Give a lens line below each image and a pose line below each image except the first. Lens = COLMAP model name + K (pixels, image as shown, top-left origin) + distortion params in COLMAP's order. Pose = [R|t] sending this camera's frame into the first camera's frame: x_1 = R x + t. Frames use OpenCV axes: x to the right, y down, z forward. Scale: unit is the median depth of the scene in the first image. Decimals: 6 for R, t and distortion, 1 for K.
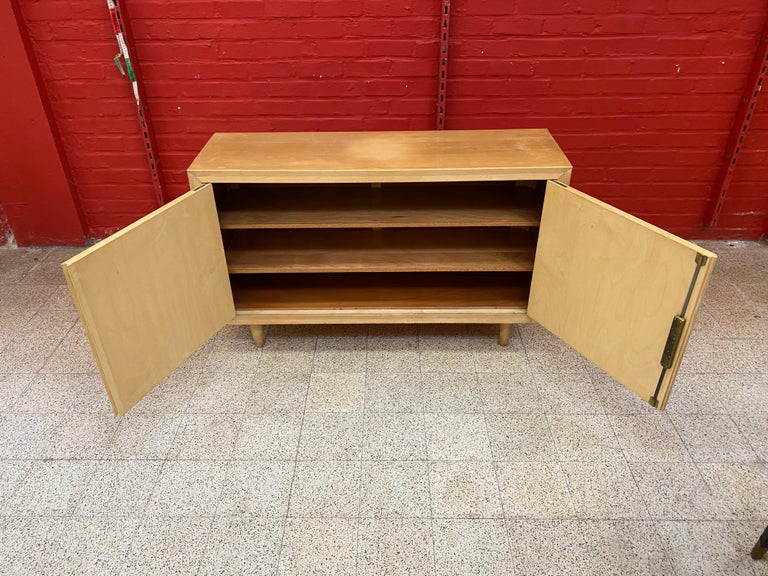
lens RADIAL K [[583.5, 0, 384.0], [0, 583.5, 288.0], [0, 0, 1]] dist [0.003916, -0.001604]
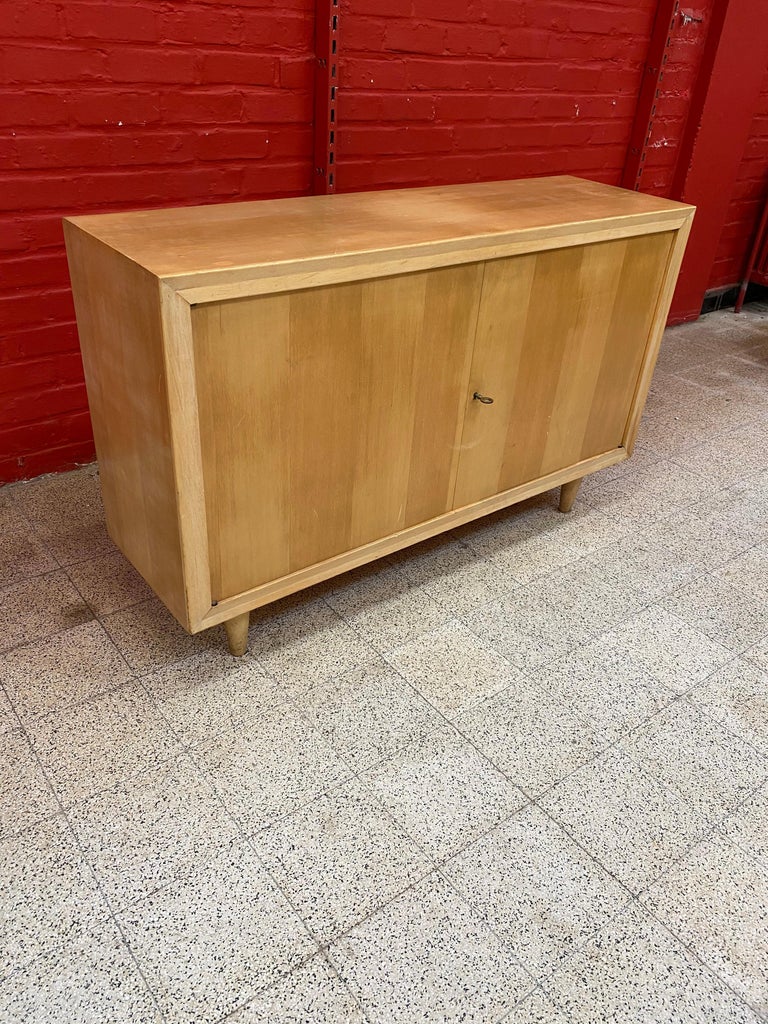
lens RADIAL K [[778.0, 0, 384.0], [0, 778.0, 512.0], [0, 0, 1]] dist [0.003916, -0.001604]
pose [[0.783422, -0.280334, 0.554674, -0.416413], [0.279941, 0.955996, 0.087775, -0.034901], [-0.554872, 0.086511, 0.827425, 0.353030]]
